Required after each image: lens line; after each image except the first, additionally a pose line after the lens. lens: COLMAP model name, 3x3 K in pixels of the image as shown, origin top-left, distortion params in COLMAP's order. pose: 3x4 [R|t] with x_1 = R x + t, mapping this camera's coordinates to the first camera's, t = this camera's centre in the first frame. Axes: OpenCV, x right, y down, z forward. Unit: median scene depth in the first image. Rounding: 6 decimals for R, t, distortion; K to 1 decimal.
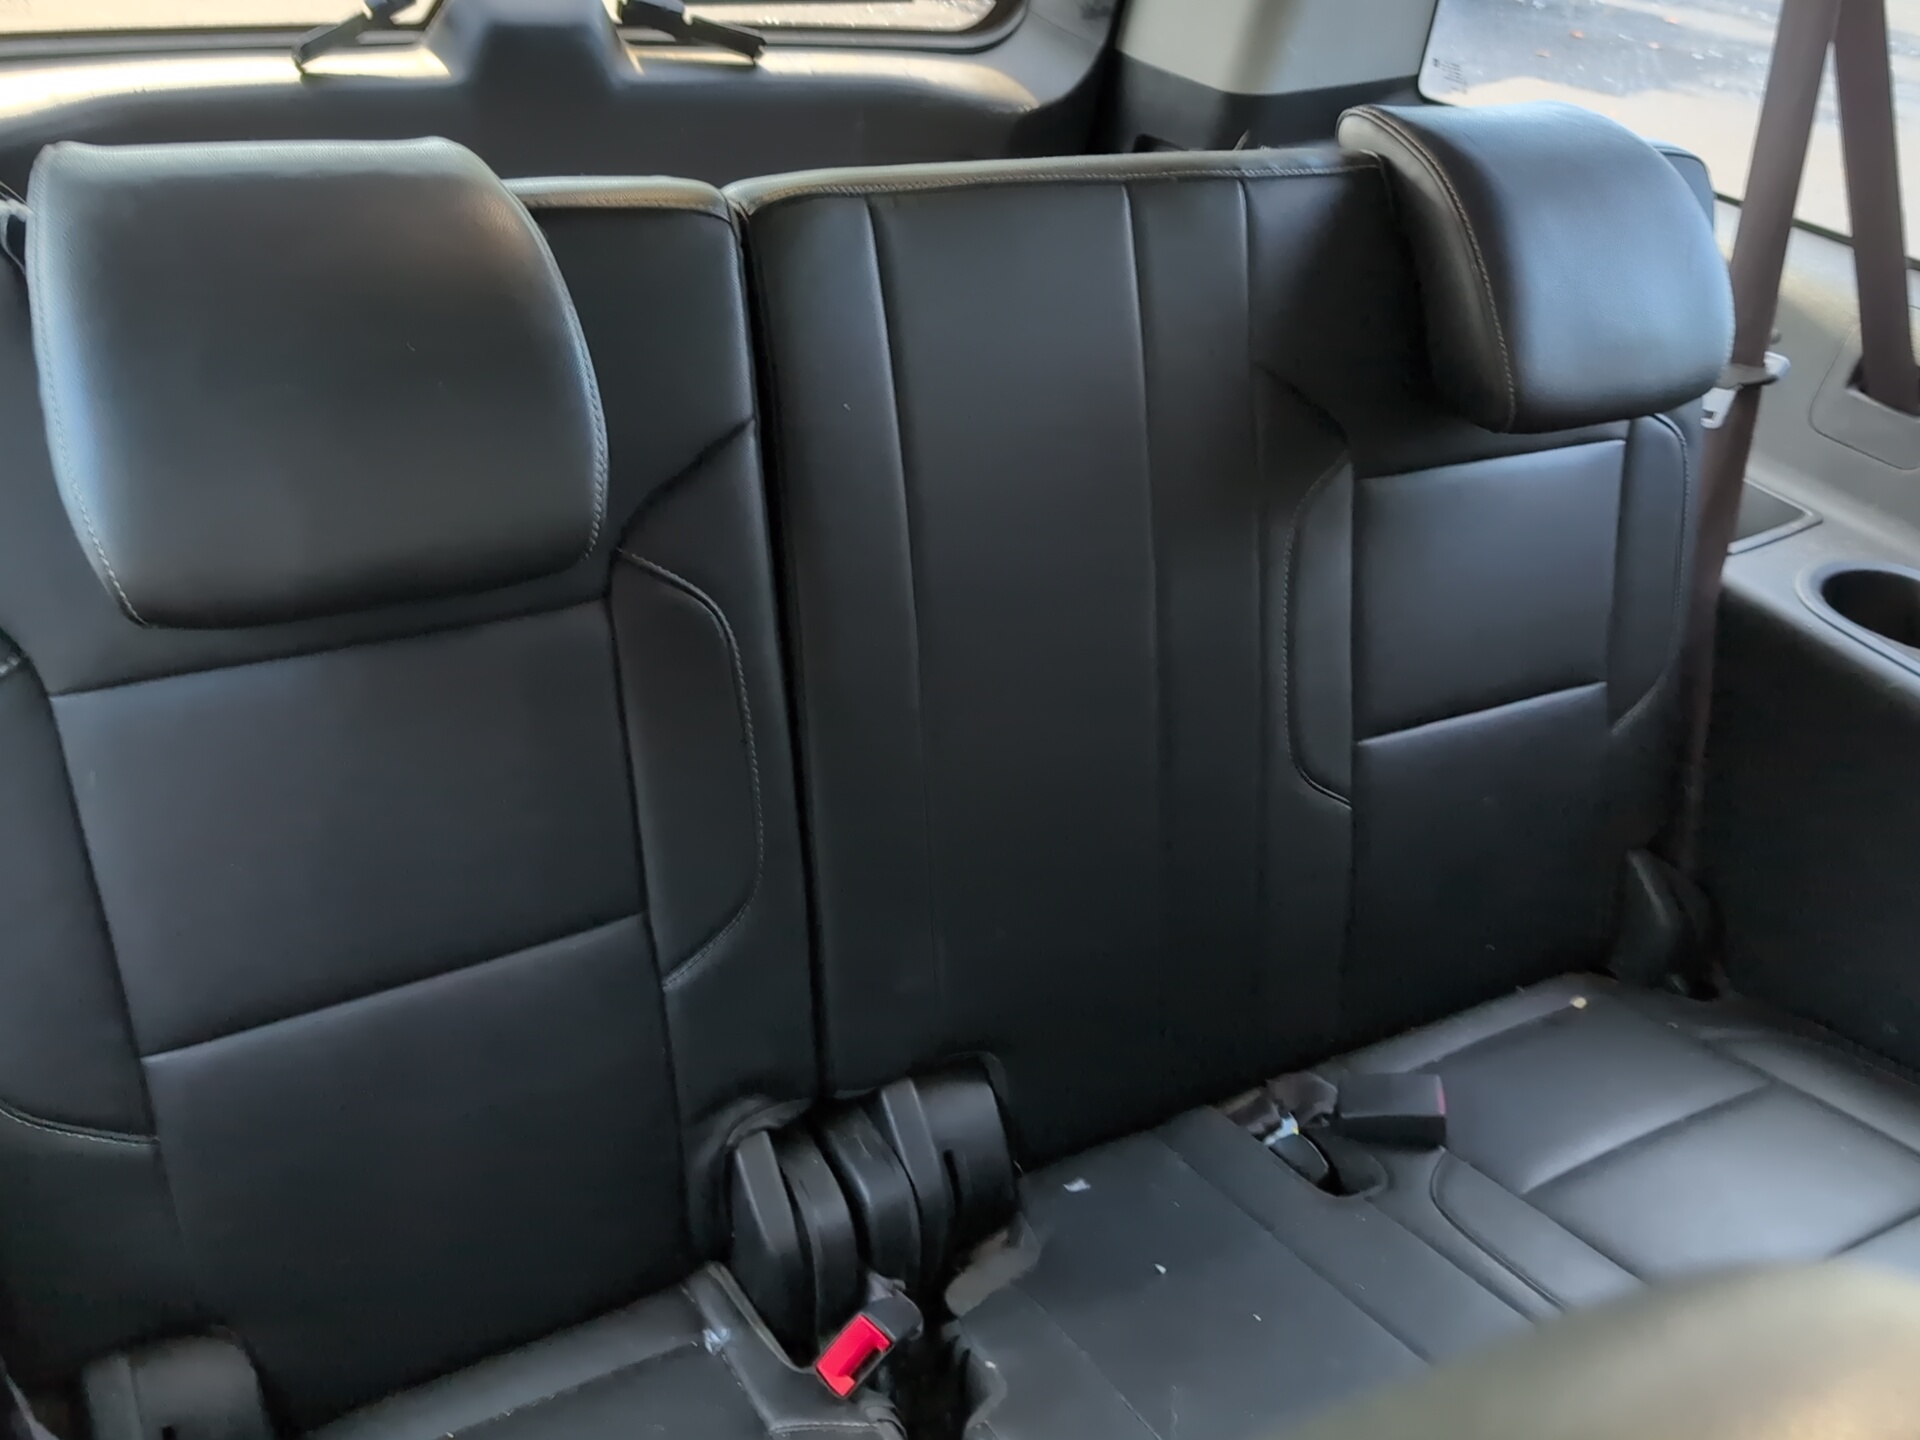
lens RADIAL K [[1583.0, 0, 960.0], [0, 1583.0, 720.0], [0, 0, 1]] dist [-0.011677, -0.004319]
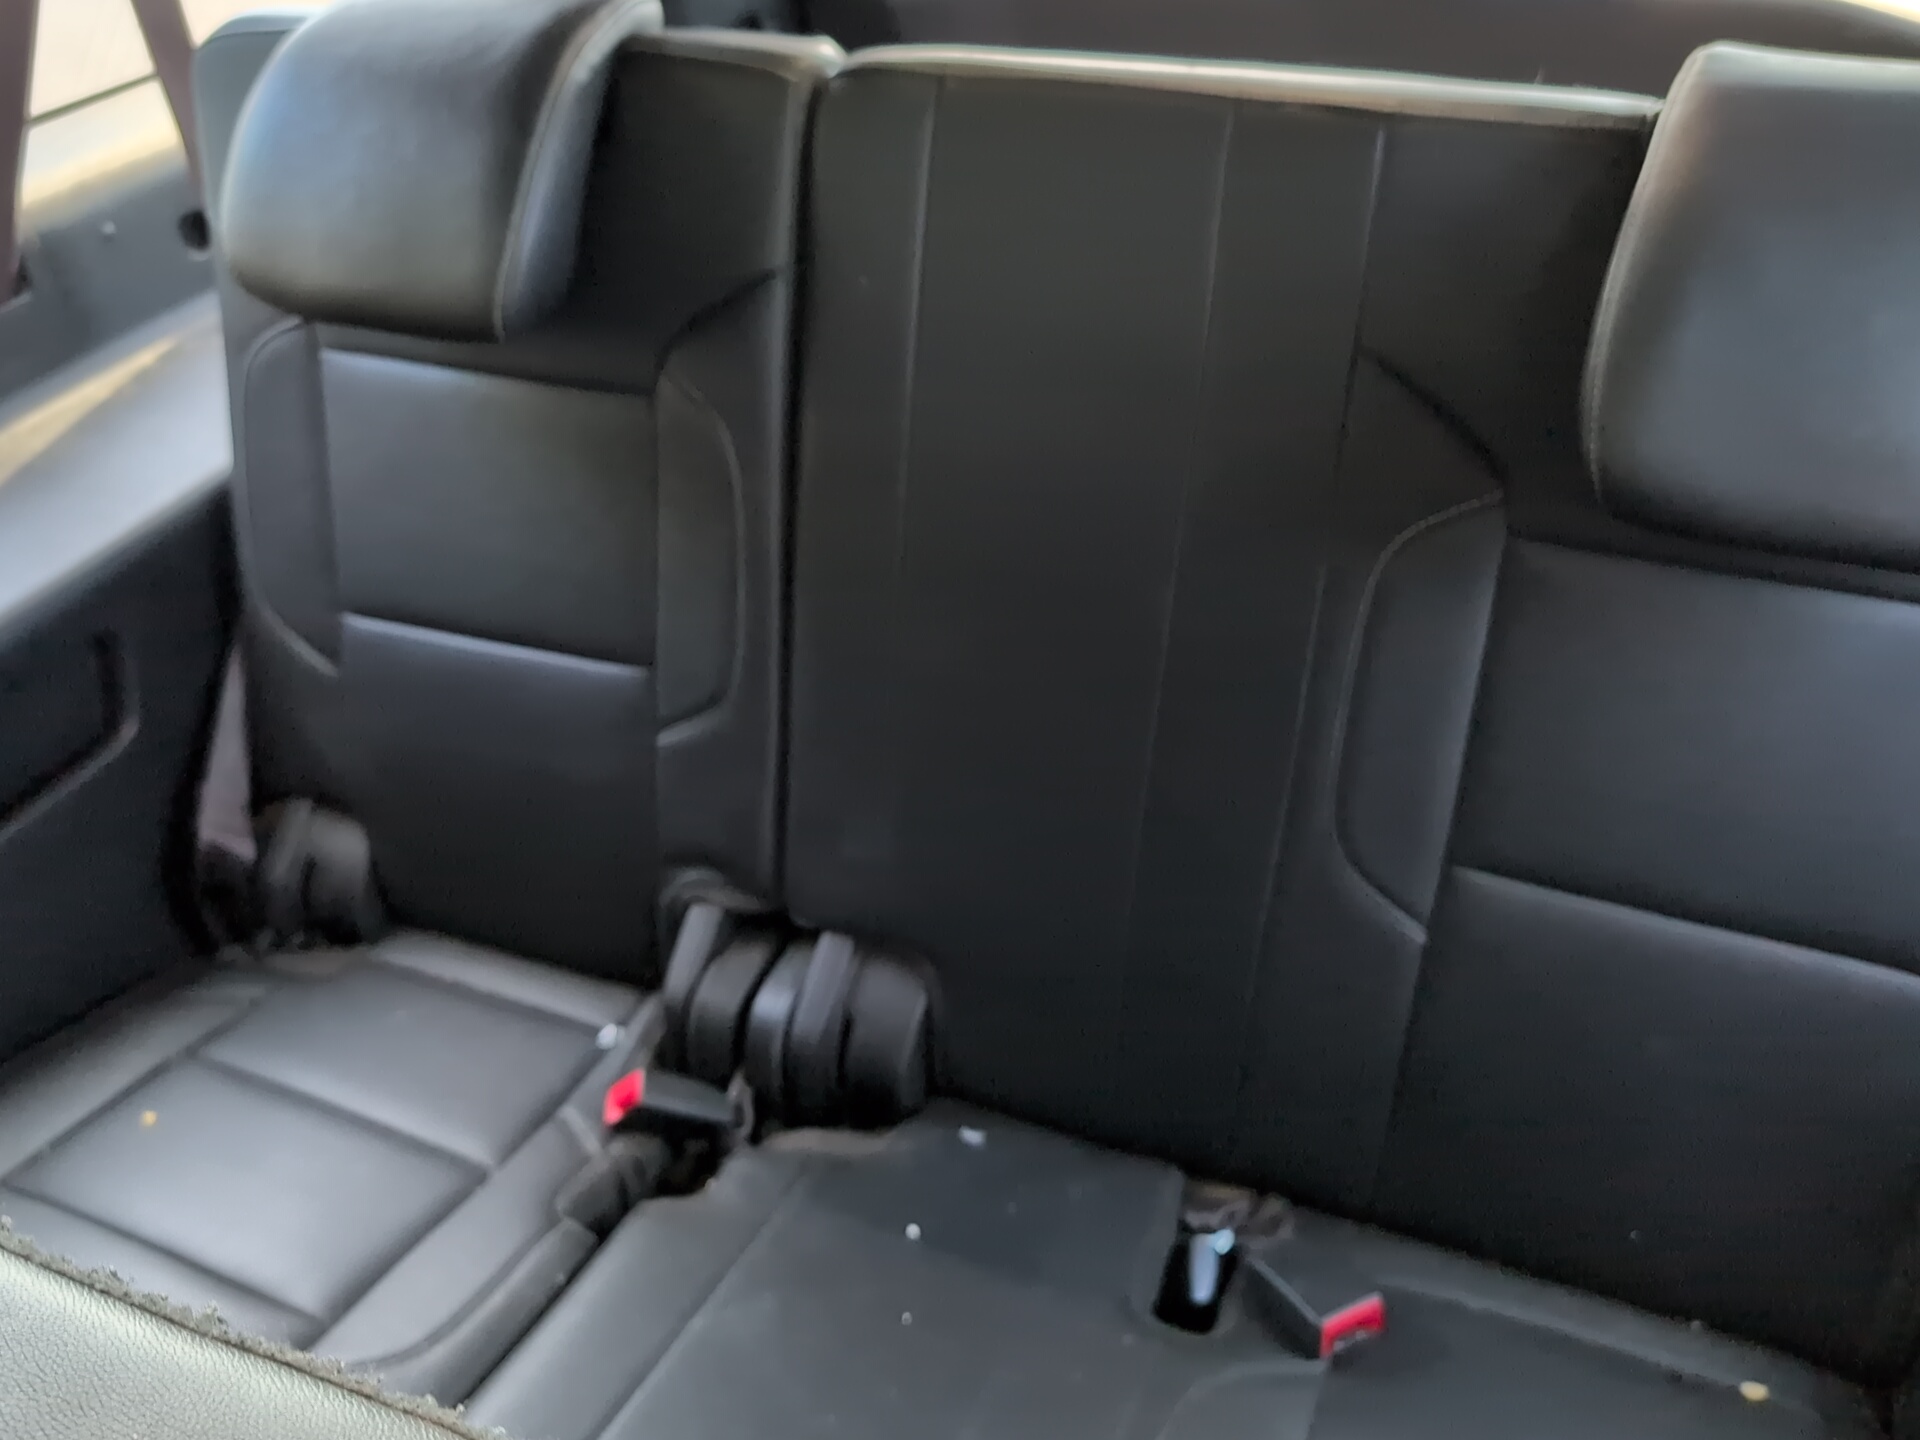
lens RADIAL K [[1583.0, 0, 960.0], [0, 1583.0, 720.0], [0, 0, 1]] dist [-0.011677, -0.004319]
pose [[0.624619, 0.379816, -0.682342, 0.689215], [-0.345802, 0.917946, 0.194413, -0.137083], [0.700194, 0.114521, 0.704708, 0.303963]]
